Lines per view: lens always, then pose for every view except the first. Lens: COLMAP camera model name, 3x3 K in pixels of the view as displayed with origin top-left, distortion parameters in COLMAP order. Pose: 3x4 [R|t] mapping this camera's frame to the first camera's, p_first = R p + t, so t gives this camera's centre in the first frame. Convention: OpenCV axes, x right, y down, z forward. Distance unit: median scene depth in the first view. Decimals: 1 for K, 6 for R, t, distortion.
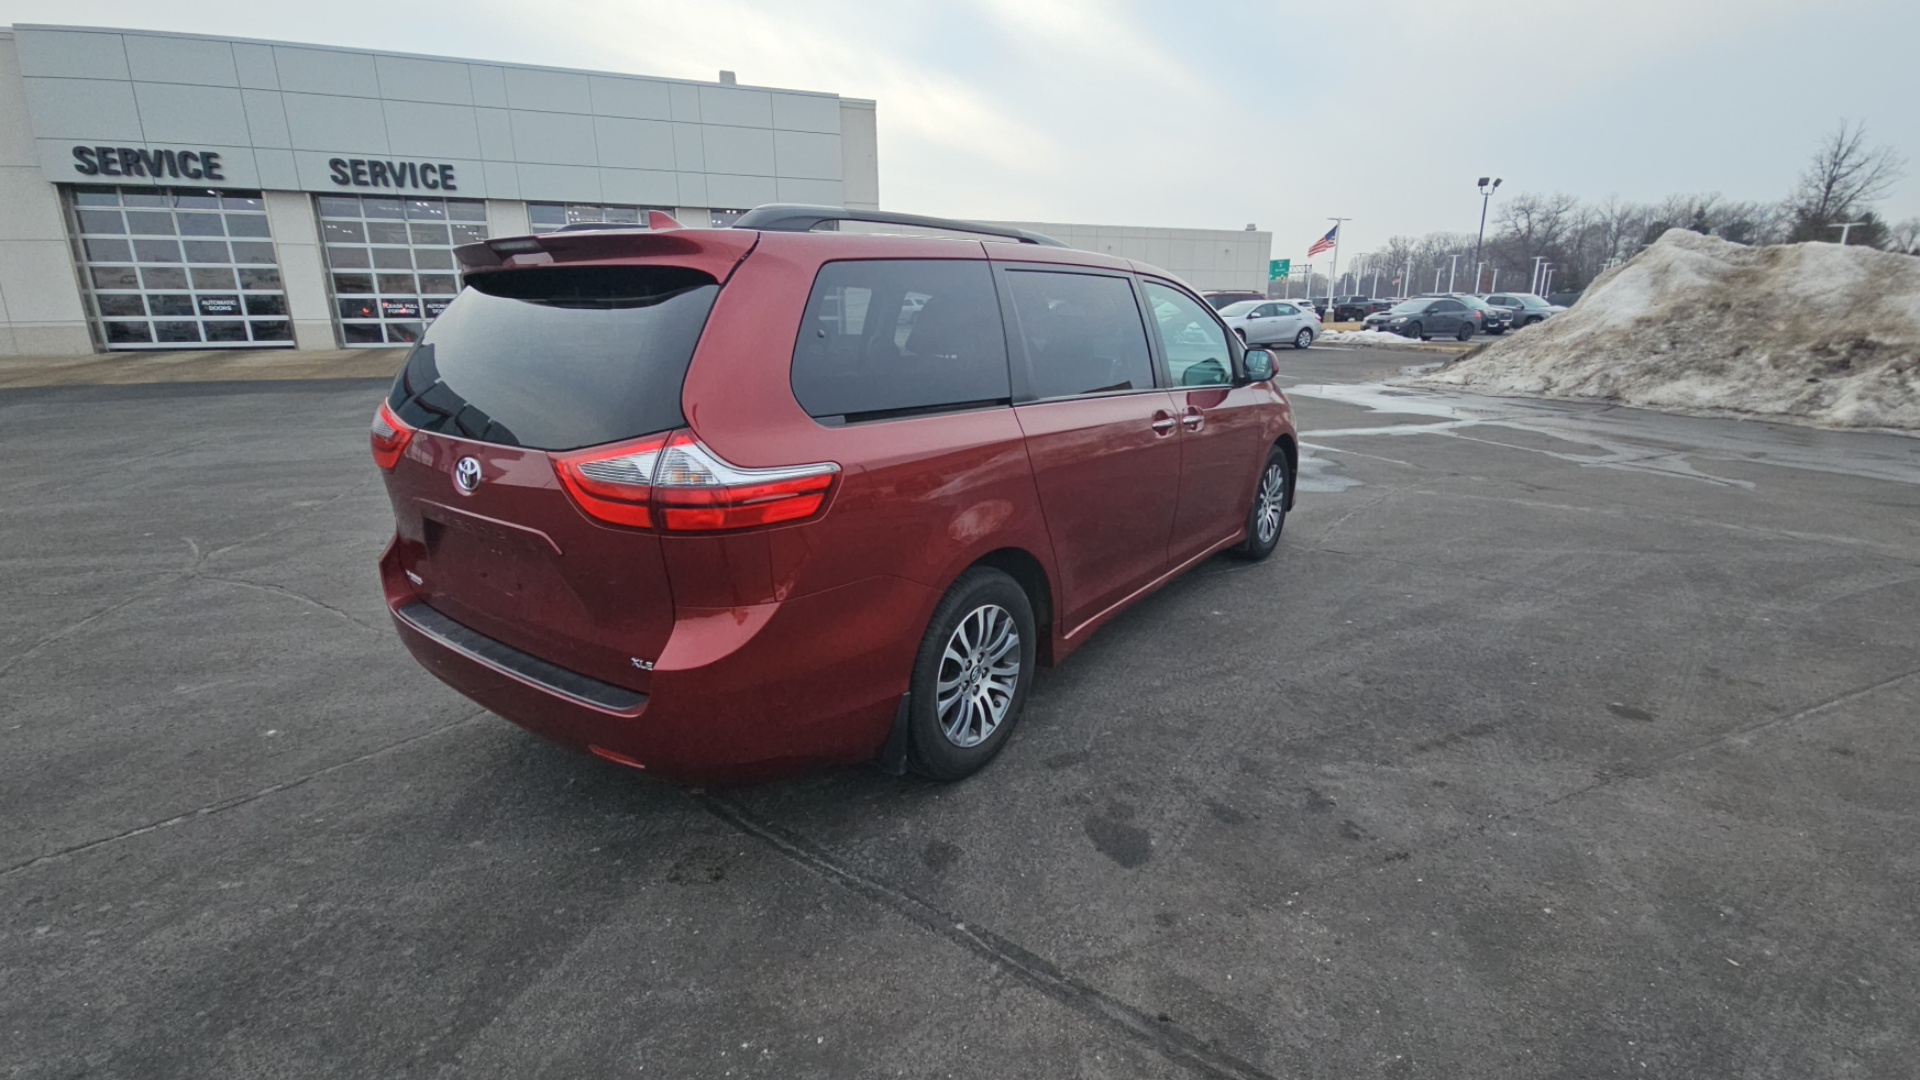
lens RADIAL K [[849.3, 0, 977.1], [0, 849.3, 548.3], [0, 0, 1]] dist [0.003553, -0.004678]
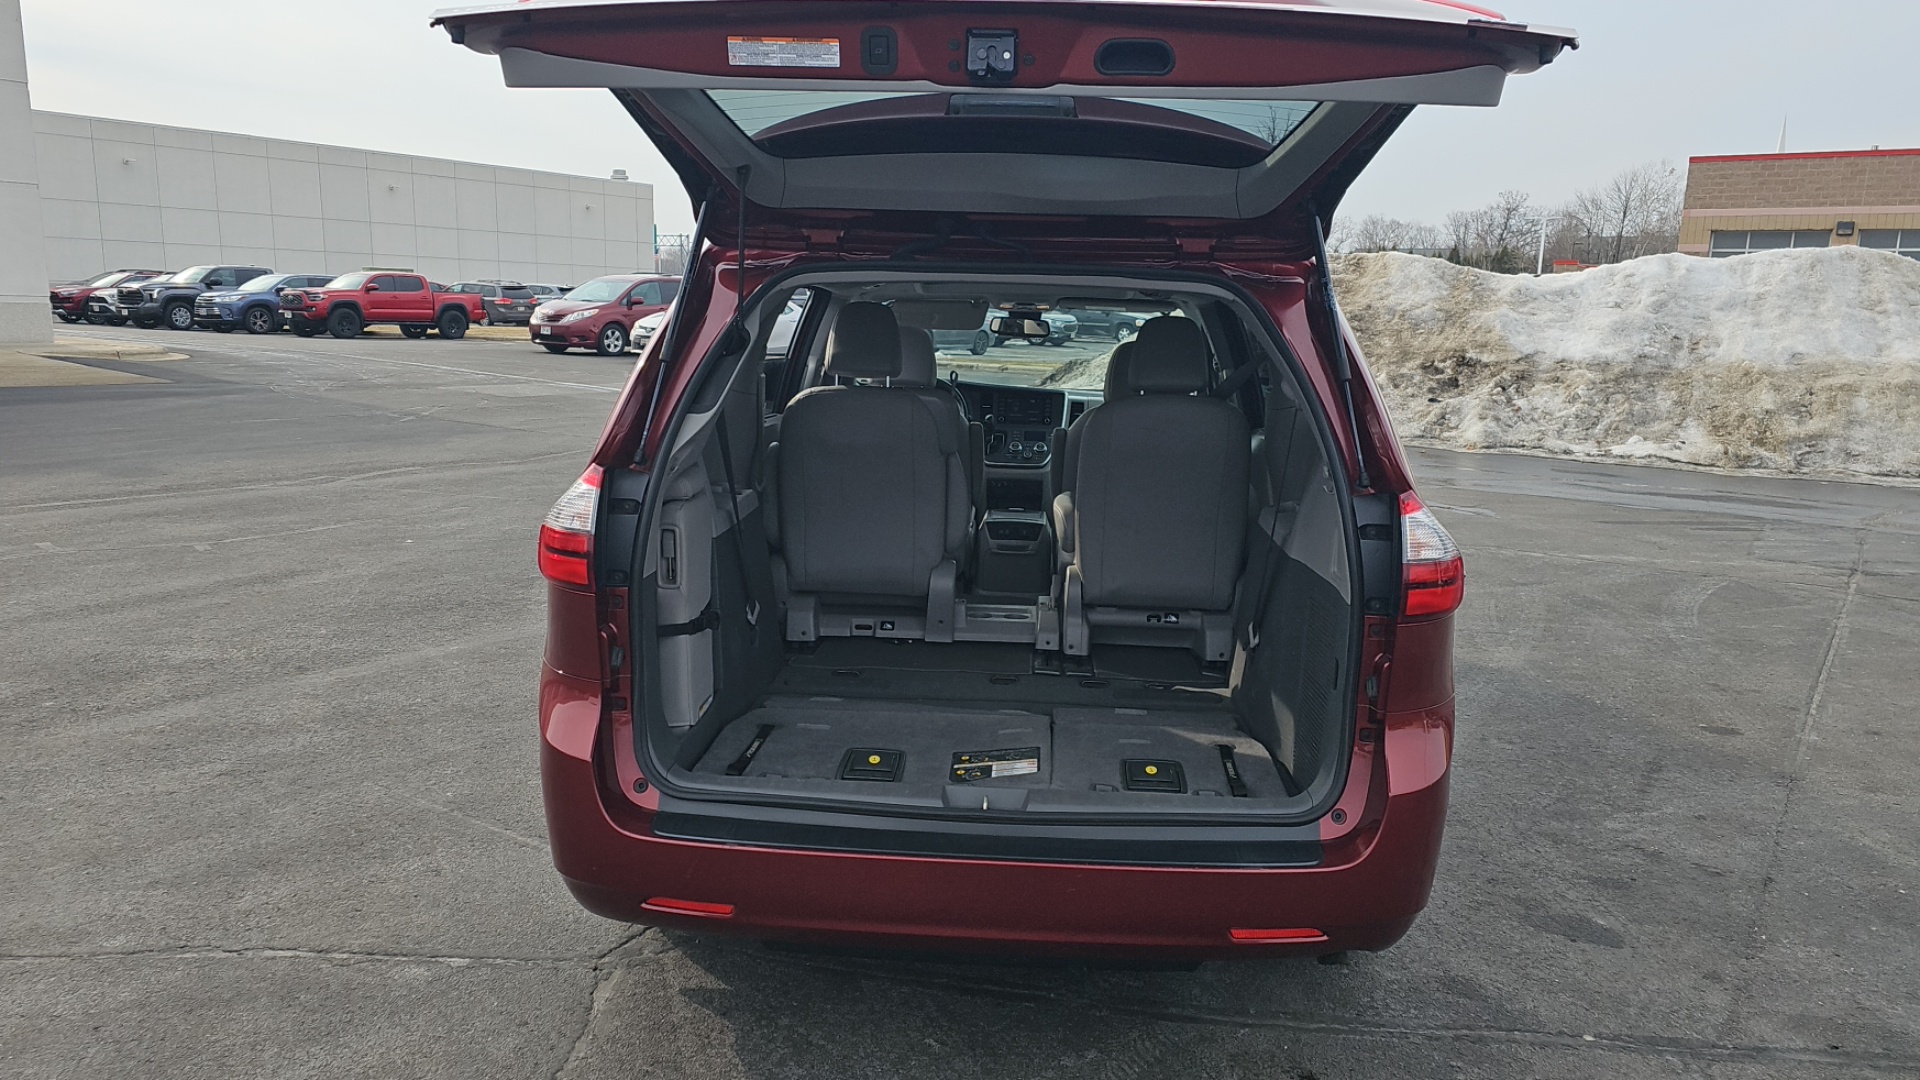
lens RADIAL K [[1361.3, 0, 966.7], [0, 1361.3, 559.4], [0, 0, 1]] dist [0.079174, -0.083324]
pose [[0.845013, -0.073221, 0.529709, -0.240485], [0.117747, 0.991746, -0.050748, -0.008994], [-0.521621, 0.105254, 0.846660, 0.013748]]
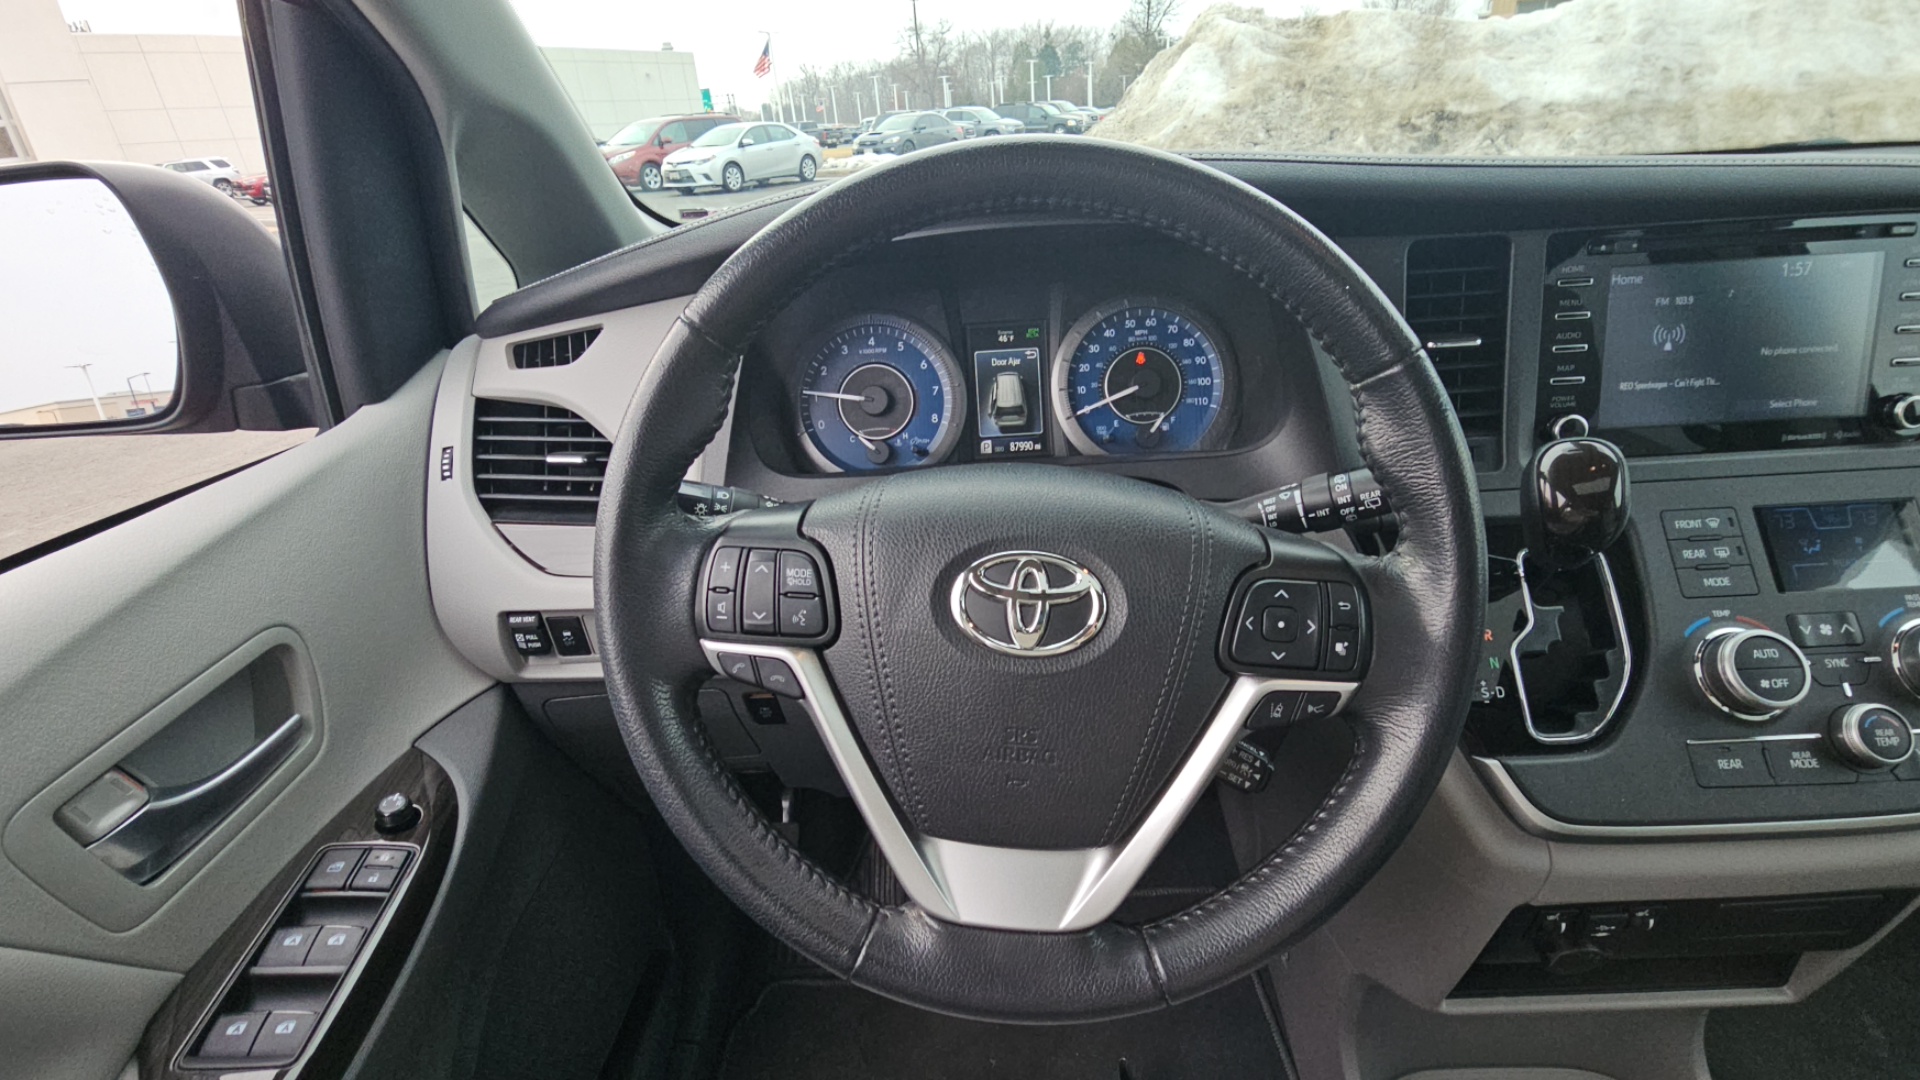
lens RADIAL K [[849.3, 0, 977.1], [0, 849.3, 548.3], [0, 0, 1]] dist [0.003553, -0.004678]
pose [[0.818256, -0.297913, 0.491635, -0.001165], [0.213222, 0.951516, 0.221707, -0.096610], [-0.533848, -0.076586, 0.842105, 0.416999]]
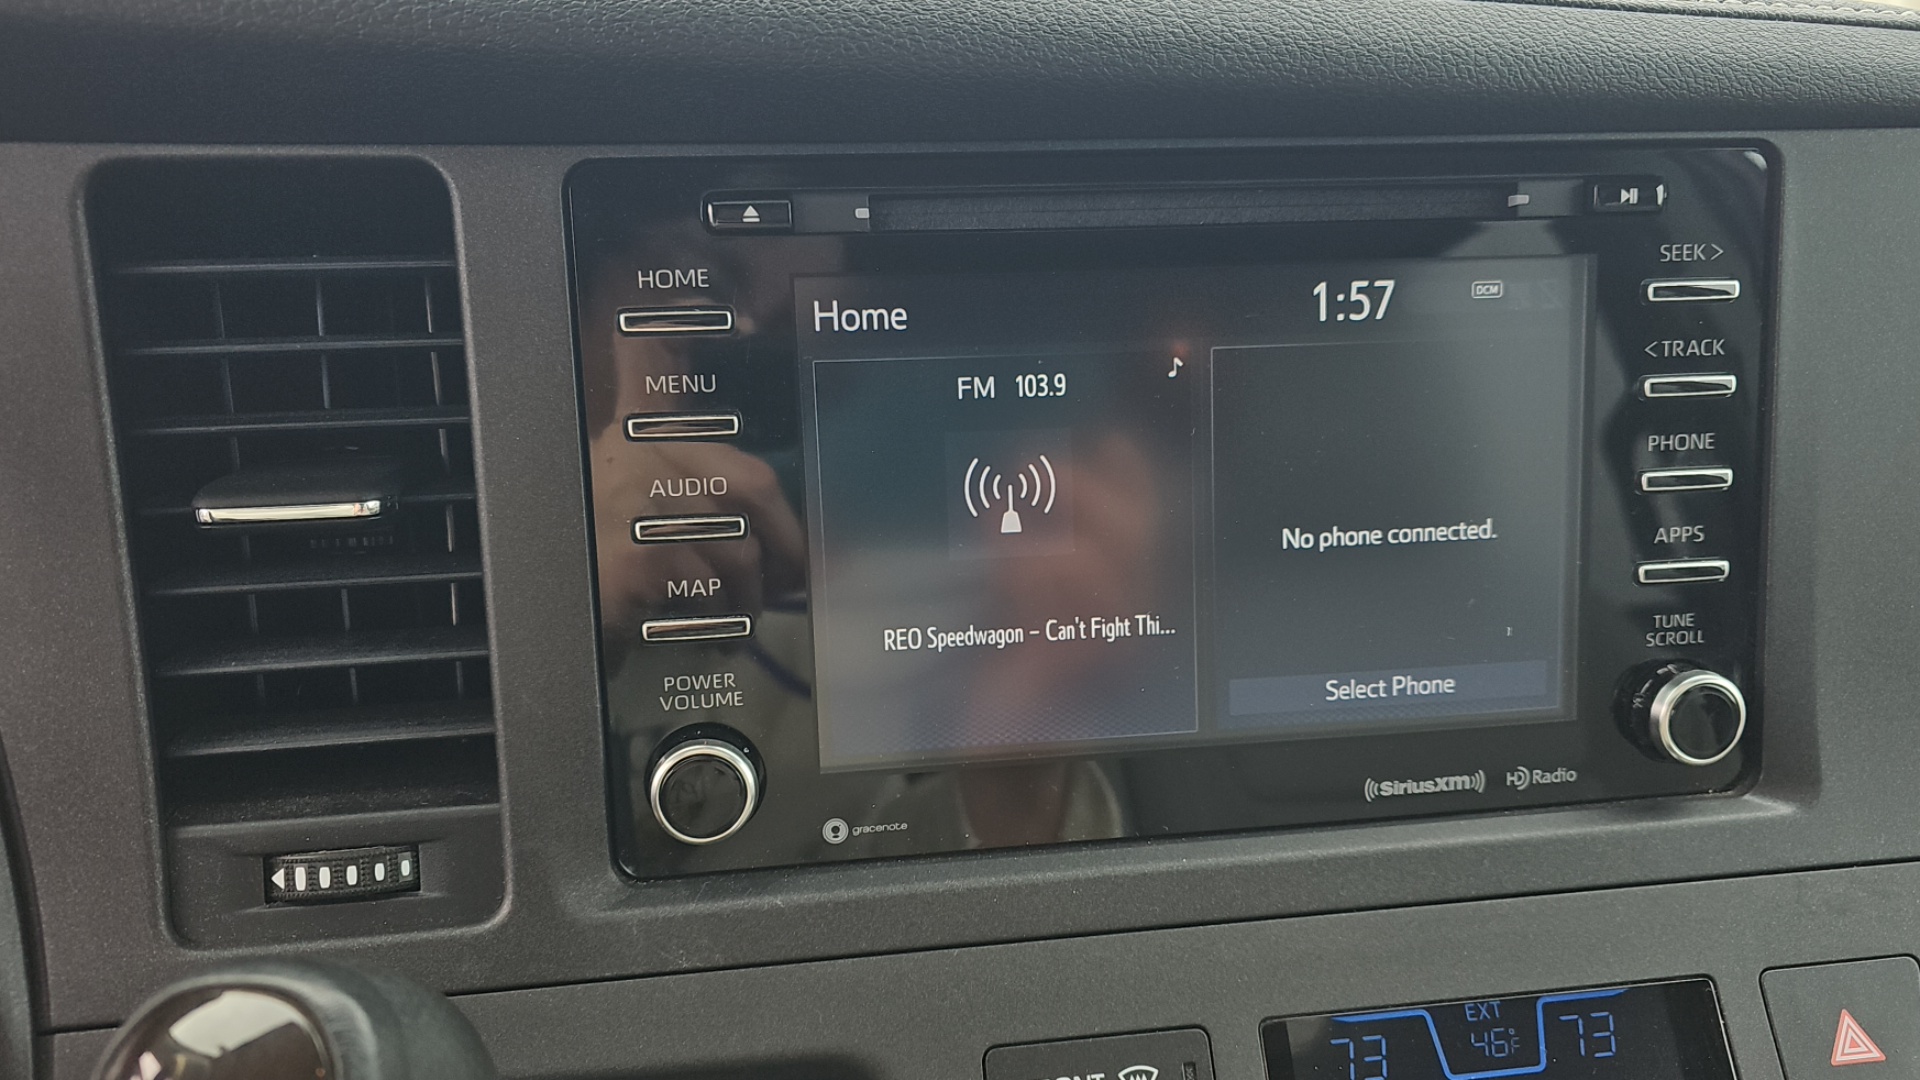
lens RADIAL K [[1515.6, 0, 960.0], [0, 1515.6, 540.0], [0, 0, 1]] dist [0.055478, -0.034197]
pose [[0.711651, -0.268355, 0.649260, 0.035895], [0.180030, 0.962971, 0.200689, -0.094100], [-0.679074, -0.025934, 0.733611, 0.417736]]
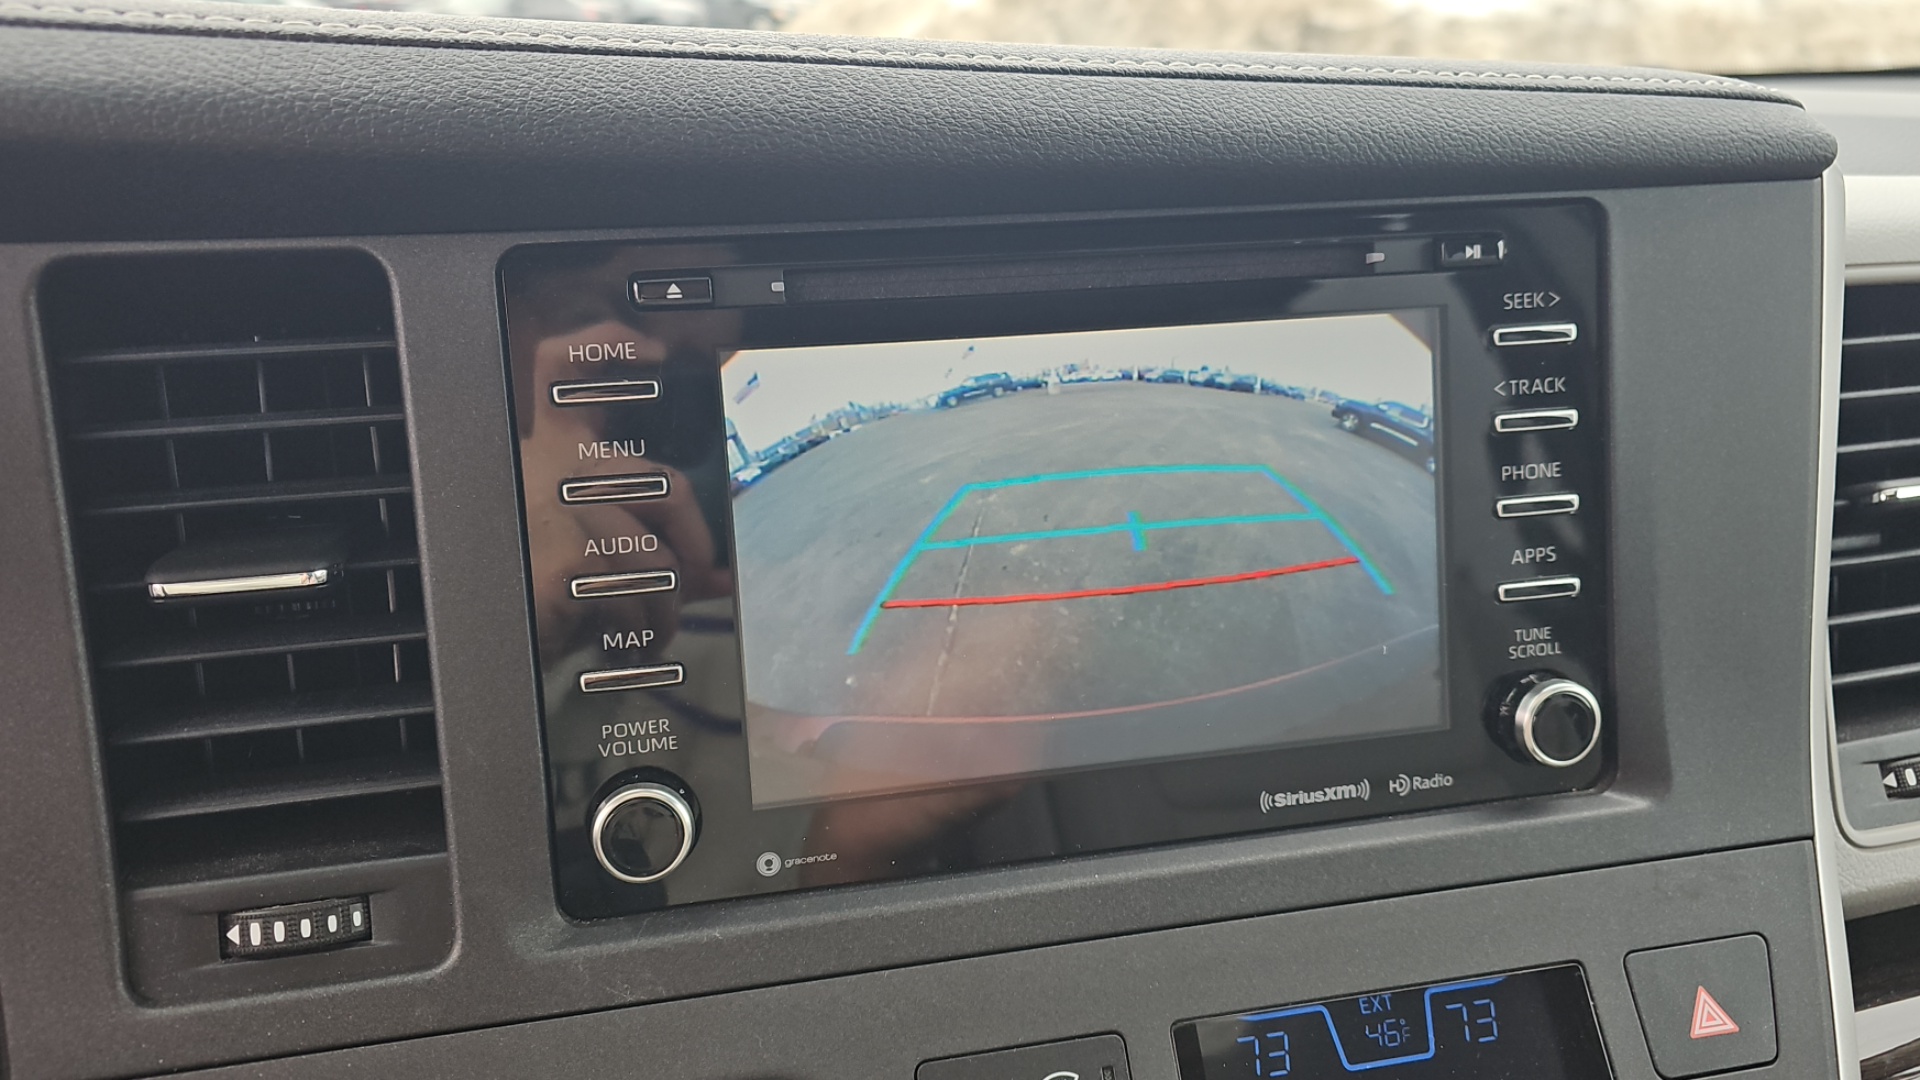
lens RADIAL K [[1524.8, 0, 958.0], [0, 1524.8, 504.0], [0, 0, 1]] dist [0.045222, -0.009601]
pose [[0.666227, -0.269000, 0.695544, 0.034694], [0.201470, 0.962920, 0.179429, -0.095023], [-0.718020, 0.020591, 0.695718, 0.416259]]
